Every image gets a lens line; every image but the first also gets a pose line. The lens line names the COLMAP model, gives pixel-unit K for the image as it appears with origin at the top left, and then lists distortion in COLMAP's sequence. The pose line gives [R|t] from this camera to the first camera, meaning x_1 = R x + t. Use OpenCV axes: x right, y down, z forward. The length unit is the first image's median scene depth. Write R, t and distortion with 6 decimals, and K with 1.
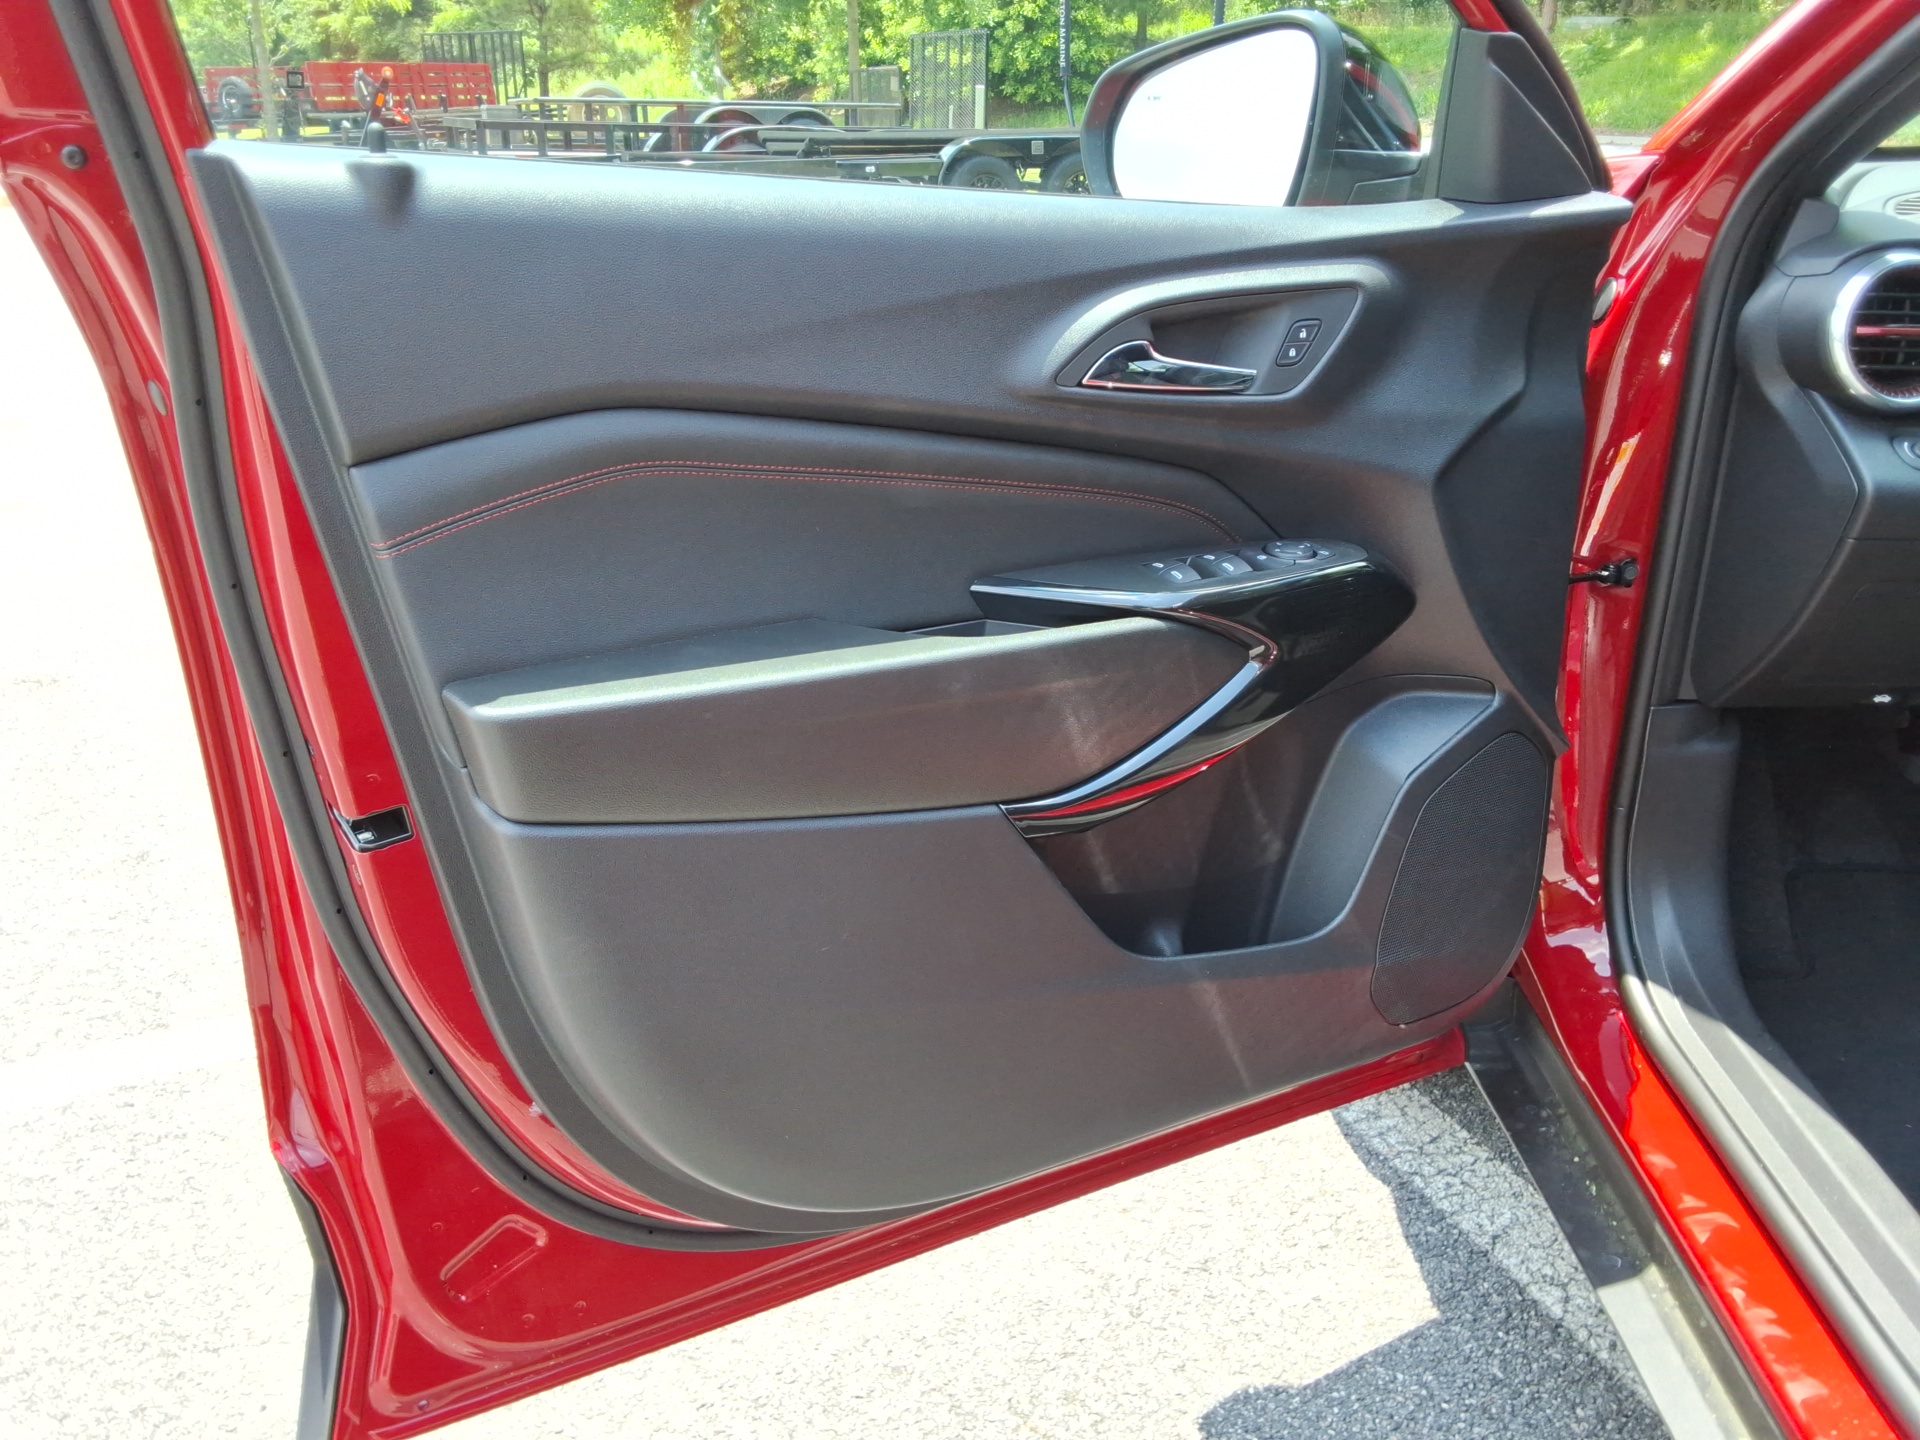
lens RADIAL K [[1552.0, 0, 978.9], [0, 1552.0, 690.2], [0, 0, 1]] dist [0.122840, -0.220173]
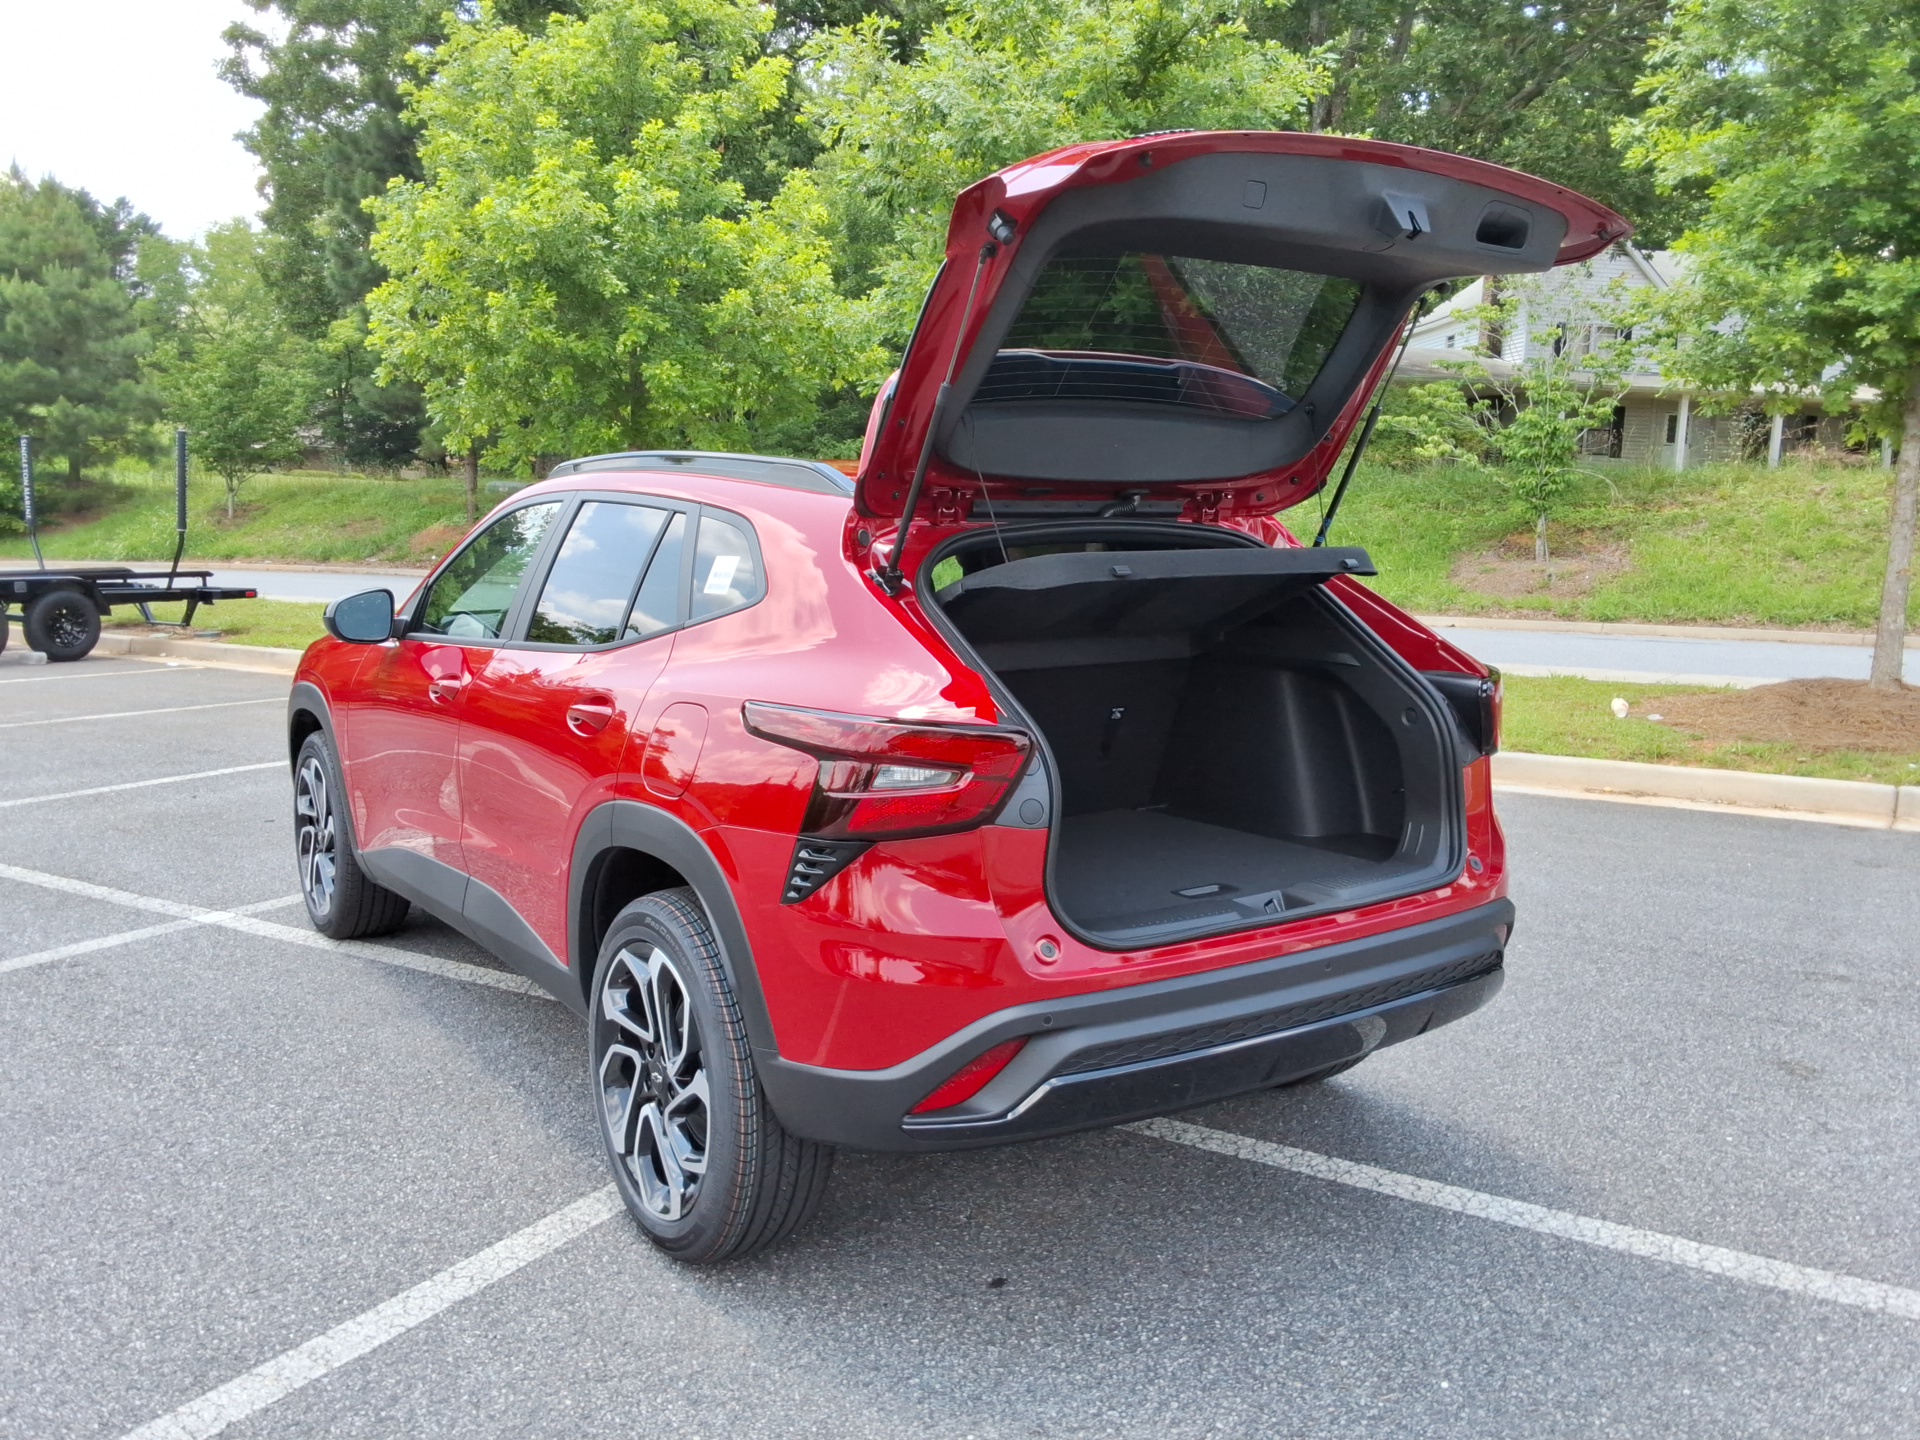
lens RADIAL K [[1552.0, 0, 978.9], [0, 1552.0, 690.2], [0, 0, 1]] dist [0.122840, -0.220173]
pose [[0.811559, -0.041173, 0.582818, -0.028234], [0.189483, 0.962147, -0.195879, 0.035477], [-0.552692, 0.269402, 0.788641, -0.114682]]
